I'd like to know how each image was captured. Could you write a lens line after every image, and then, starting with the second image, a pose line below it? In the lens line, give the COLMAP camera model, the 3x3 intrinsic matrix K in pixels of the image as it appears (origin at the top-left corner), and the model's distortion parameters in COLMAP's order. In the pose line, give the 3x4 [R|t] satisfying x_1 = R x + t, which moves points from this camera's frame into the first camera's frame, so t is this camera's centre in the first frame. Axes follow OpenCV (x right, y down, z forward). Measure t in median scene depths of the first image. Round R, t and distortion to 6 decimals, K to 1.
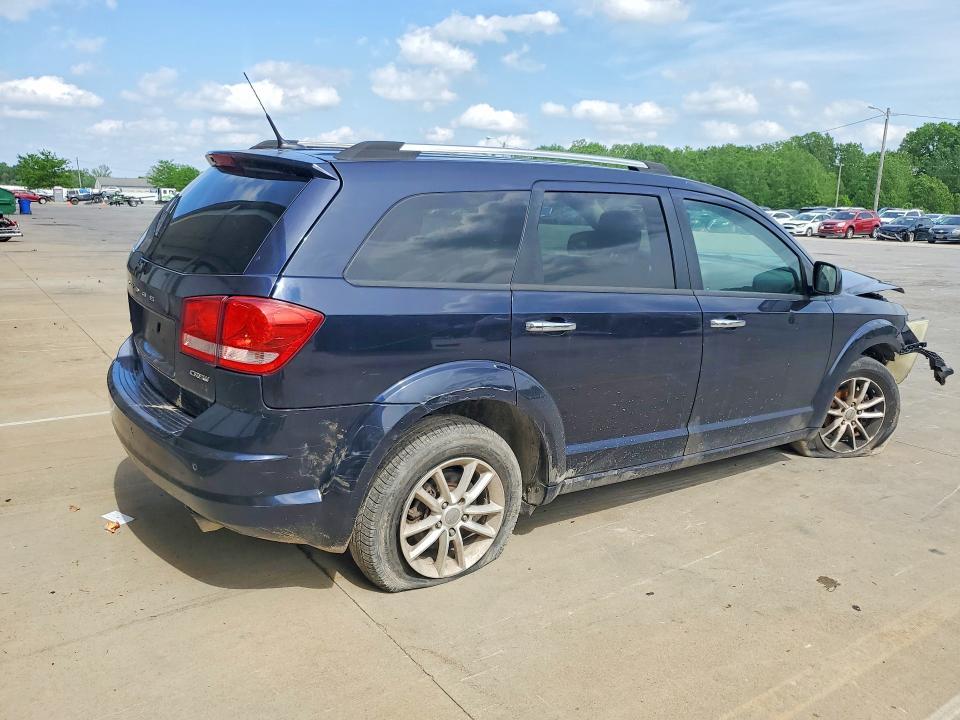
lens RADIAL K [[754.1, 0, 474.6], [0, 754.1, 355.9], [0, 0, 1]] dist [-0.009038, 0.063584]
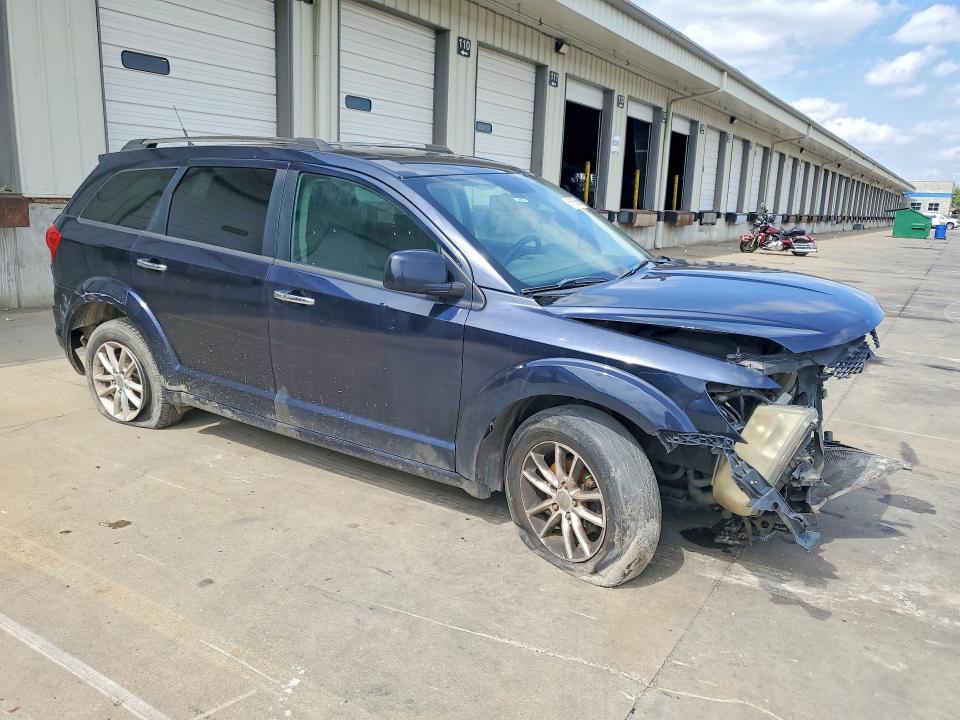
lens RADIAL K [[754.1, 0, 474.6], [0, 754.1, 355.9], [0, 0, 1]] dist [-0.009038, 0.063584]
pose [[0.364269, 0.172438, -0.915190, 1.408373], [-0.207136, 0.973095, 0.100903, -0.121462], [0.907966, 0.152813, 0.390187, 0.904215]]
